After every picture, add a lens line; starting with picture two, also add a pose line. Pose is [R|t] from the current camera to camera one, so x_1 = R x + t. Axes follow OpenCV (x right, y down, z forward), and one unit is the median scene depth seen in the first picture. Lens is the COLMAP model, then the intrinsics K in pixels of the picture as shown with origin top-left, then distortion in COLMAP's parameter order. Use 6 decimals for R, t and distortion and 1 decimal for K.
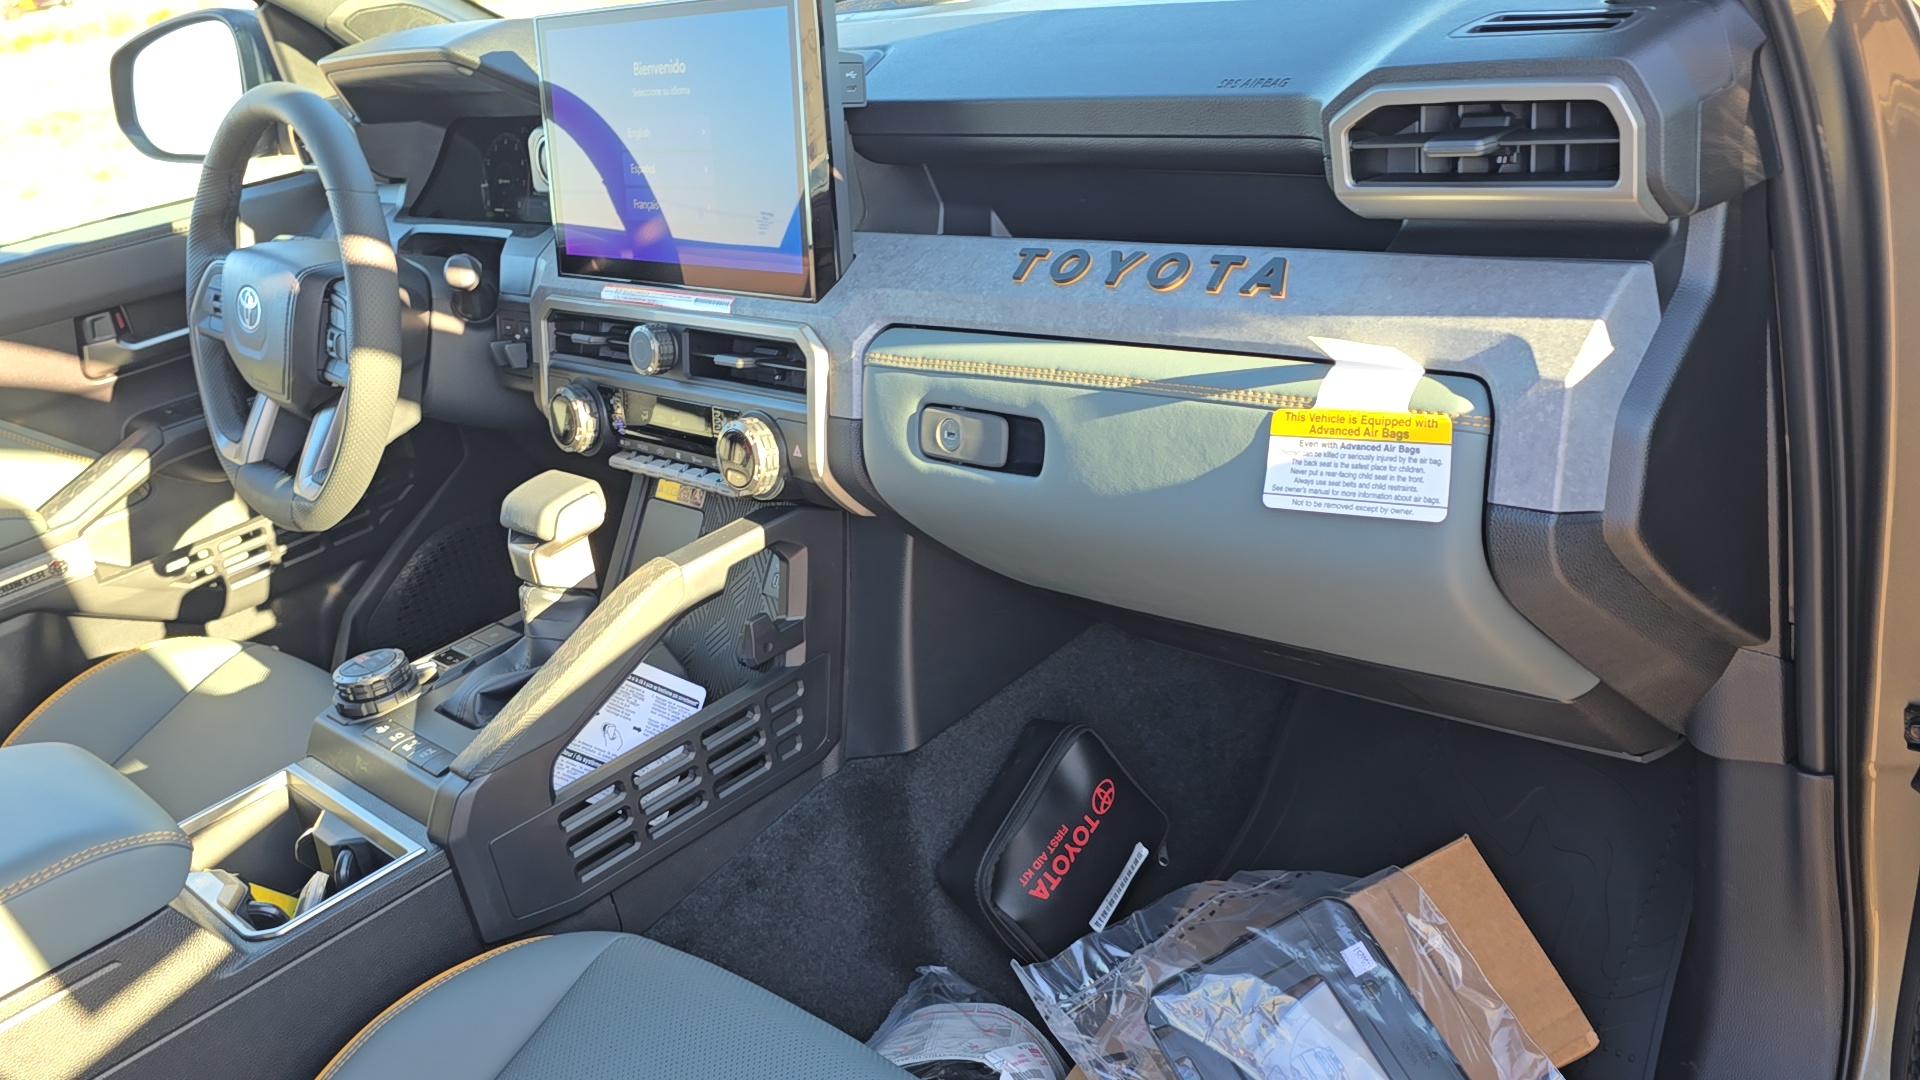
lens RADIAL K [[1640.2, 0, 960.0], [0, 1640.2, 540.0], [0, 0, 1]] dist [-0.011526, 0.001182]
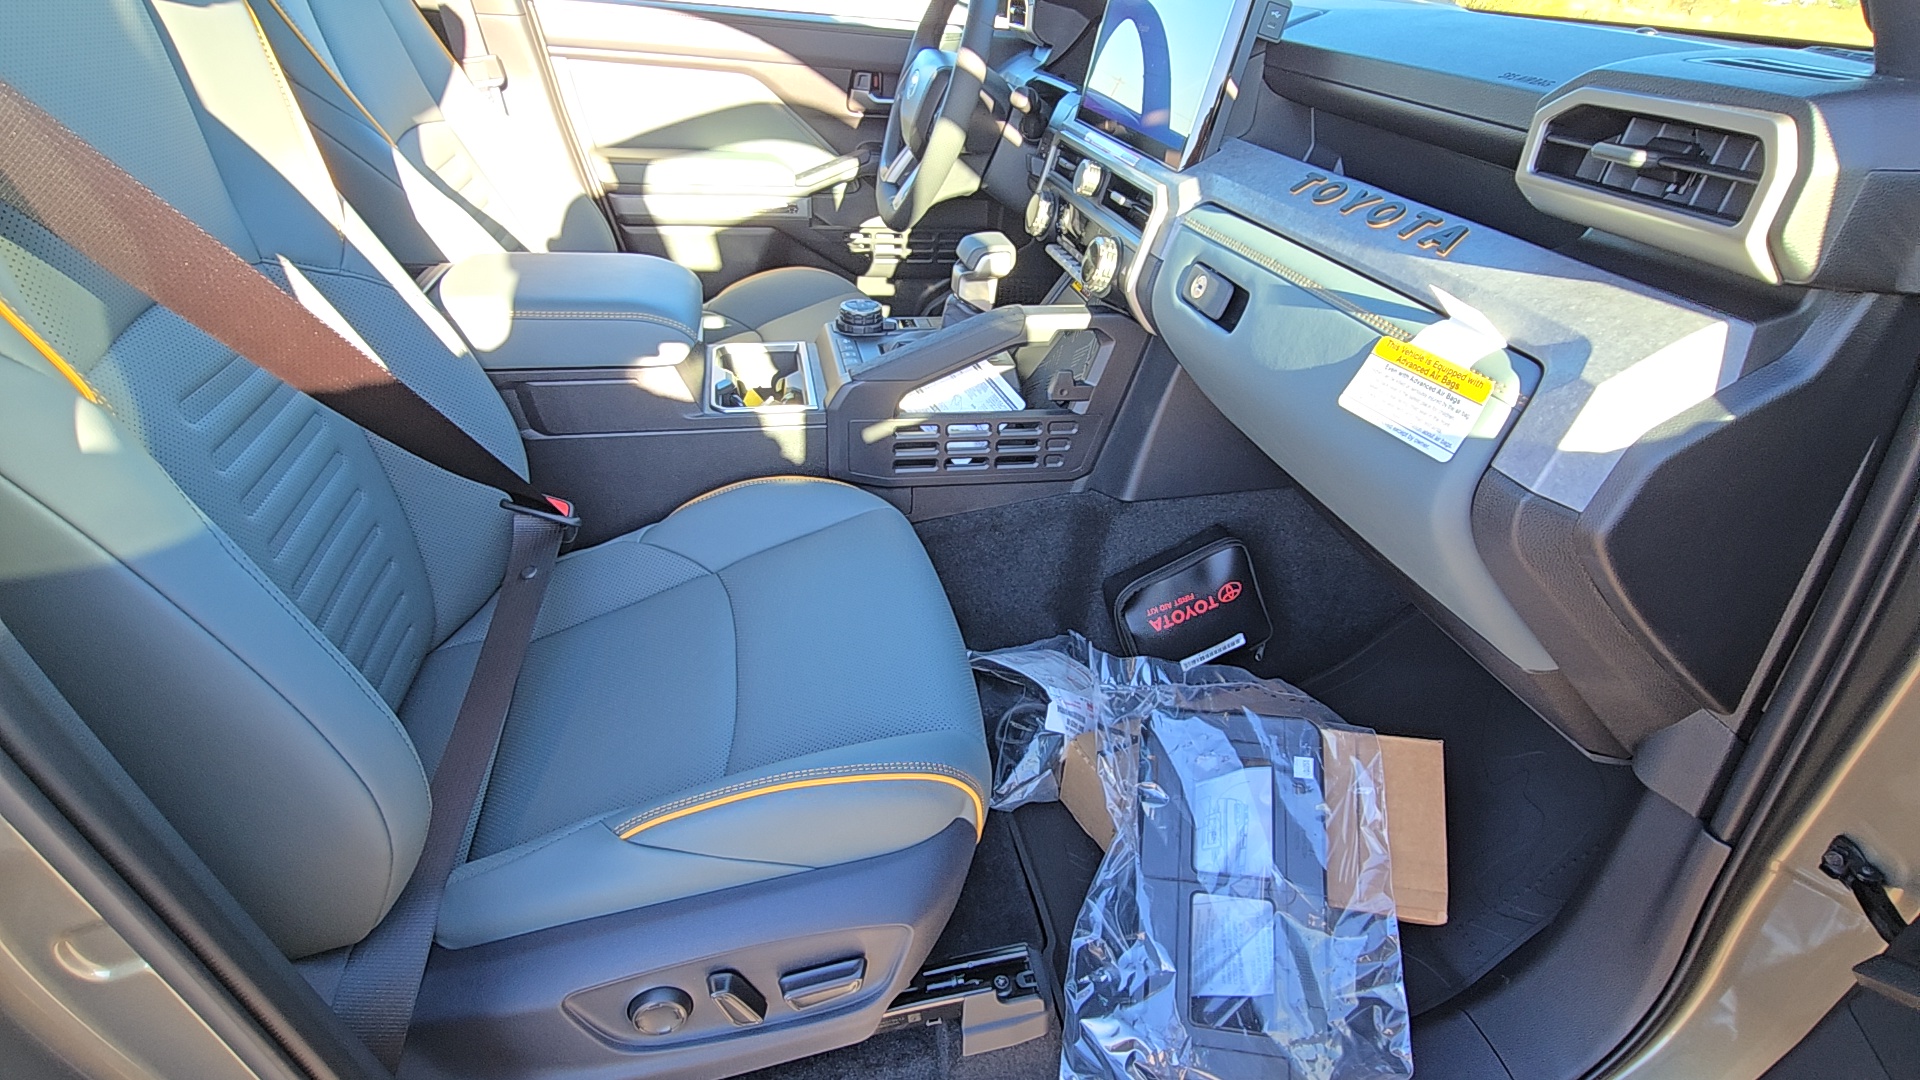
lens RADIAL K [[985.4, 0, 971.8], [0, 985.4, 544.3], [0, 0, 1]] dist [0.002353, 0.001692]
pose [[0.808940, 0.468630, -0.354968, 0.222859], [-0.407210, 0.882150, 0.236625, 0.008765], [0.424025, -0.046869, 0.904437, 0.144390]]
